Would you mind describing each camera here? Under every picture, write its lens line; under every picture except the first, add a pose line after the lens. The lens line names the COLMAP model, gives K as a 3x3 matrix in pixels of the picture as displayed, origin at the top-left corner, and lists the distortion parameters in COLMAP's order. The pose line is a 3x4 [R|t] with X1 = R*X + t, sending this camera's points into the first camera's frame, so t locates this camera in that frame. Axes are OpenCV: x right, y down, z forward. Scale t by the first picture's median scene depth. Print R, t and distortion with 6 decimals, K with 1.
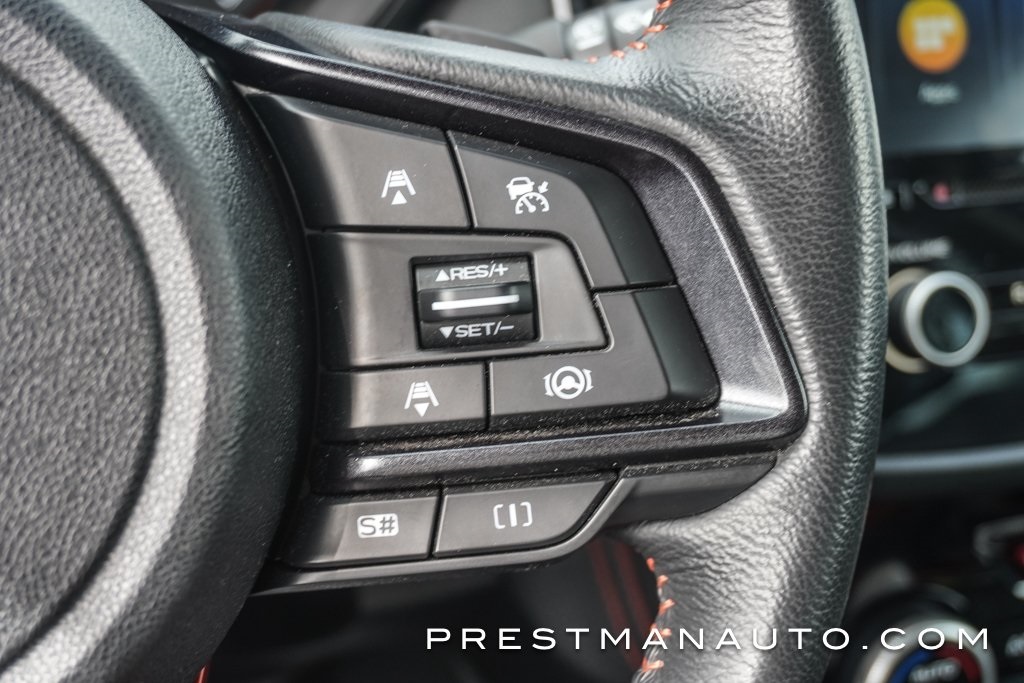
lens RADIAL K [[1657.5, 0, 512.0], [0, 1657.5, 341.5], [0, 0, 1]] dist [-0.004944, -0.037654]
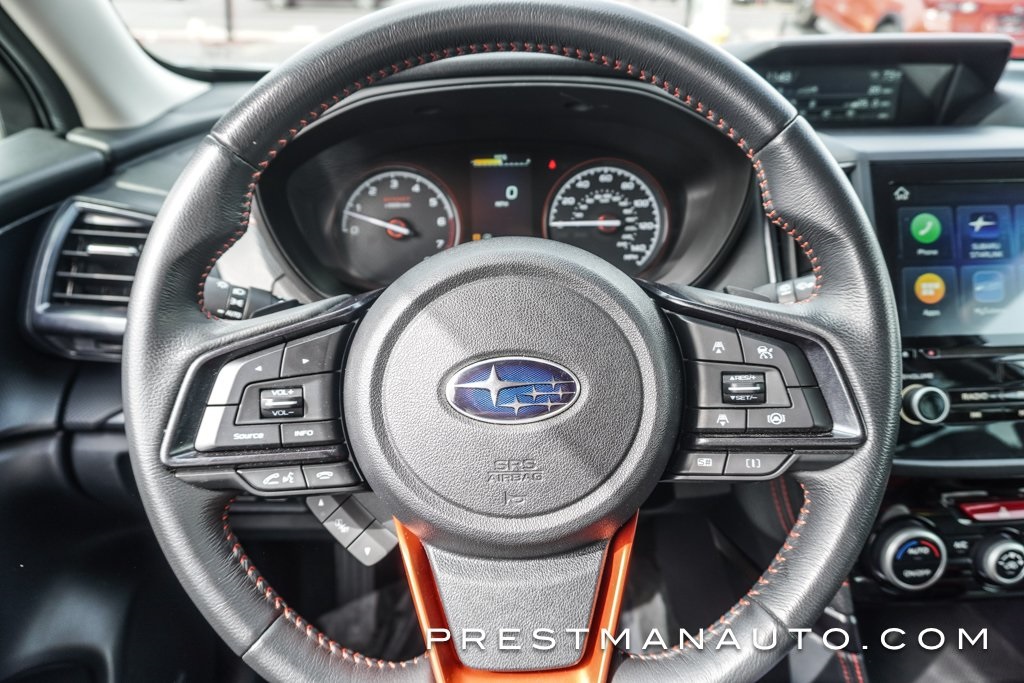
lens RADIAL K [[693.6, 0, 512.0], [0, 693.6, 341.5], [0, 0, 1]] dist [-0.041190, 0.037844]
pose [[0.953214, 0.052384, -0.297722, -0.052995], [-0.071118, 0.996089, -0.052435, -0.012920], [0.293810, 0.071155, 0.953212, -0.276289]]
